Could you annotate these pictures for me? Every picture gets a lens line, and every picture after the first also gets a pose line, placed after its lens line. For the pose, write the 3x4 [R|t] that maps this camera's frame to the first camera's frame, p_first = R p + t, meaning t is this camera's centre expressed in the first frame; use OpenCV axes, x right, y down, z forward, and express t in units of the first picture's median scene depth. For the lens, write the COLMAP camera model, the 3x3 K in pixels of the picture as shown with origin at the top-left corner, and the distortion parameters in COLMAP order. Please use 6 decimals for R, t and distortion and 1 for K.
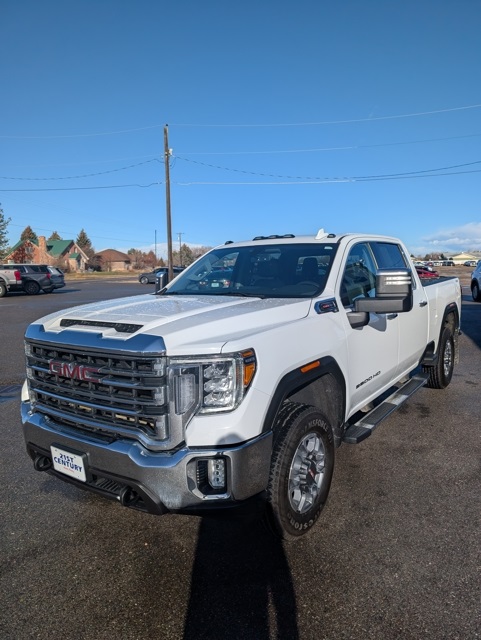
lens RADIAL K [[459.3, 0, 259.3], [0, 459.3, 312.7], [0, 0, 1]] dist [0.015708, -0.001602]
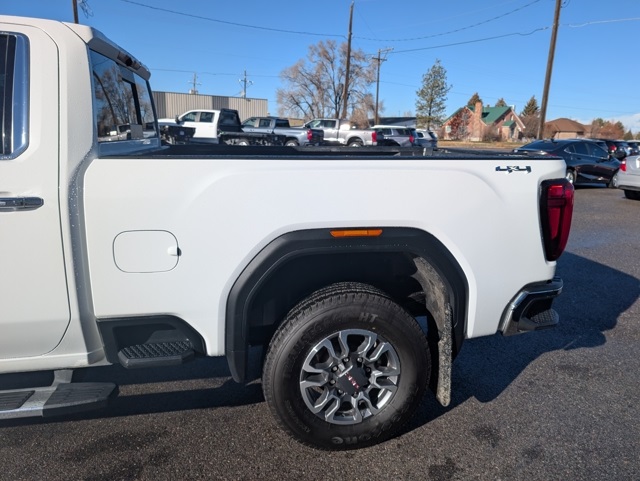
lens RADIAL K [[456.9, 0, 324.8], [0, 456.9, 237.5], [0, 0, 1]] dist [0.015811, -0.006335]
pose [[0.704314, 0.200836, -0.680887, 0.158205], [-0.118869, 0.978969, 0.165801, -0.016951], [0.699866, -0.035839, 0.713375, 0.189136]]
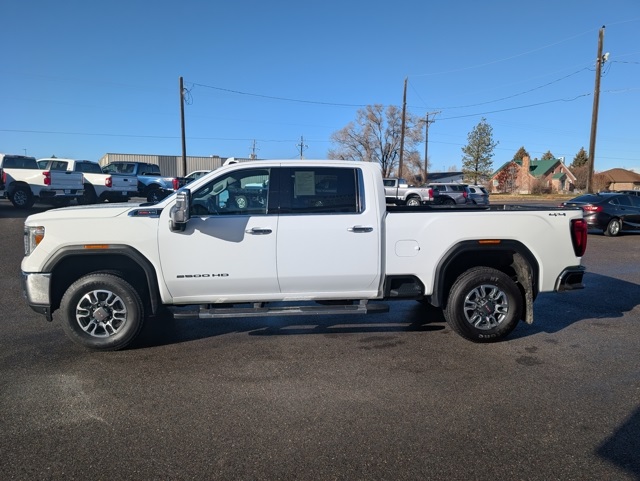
lens RADIAL K [[451.2, 0, 323.0], [0, 451.2, 241.0], [0, 0, 1]] dist [0.051945, -0.050079]
pose [[0.629347, 0.115391, -0.768510, 0.212923], [-0.100474, 0.992697, 0.066772, -0.010801], [0.770602, 0.035192, 0.636344, 0.068732]]
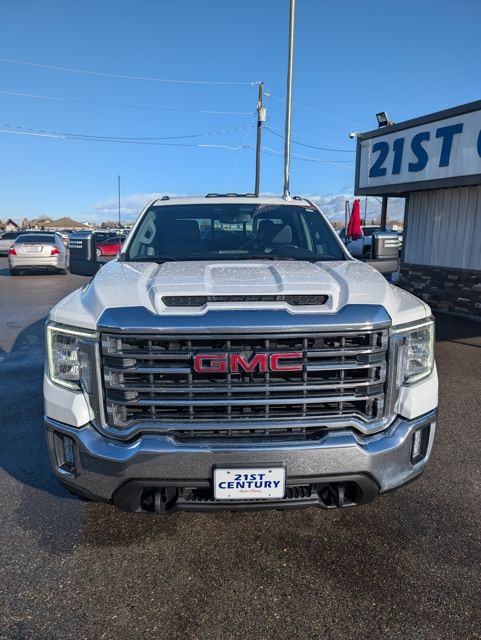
lens RADIAL K [[456.9, 0, 240.5], [0, 456.9, 320.0], [0, 0, 1]] dist [0.015811, -0.006335]
pose [[0.792933, -0.095272, 0.601814, -0.097472], [0.044137, 0.994086, 0.099217, -0.001726], [-0.607708, -0.052110, 0.792449, 0.049005]]
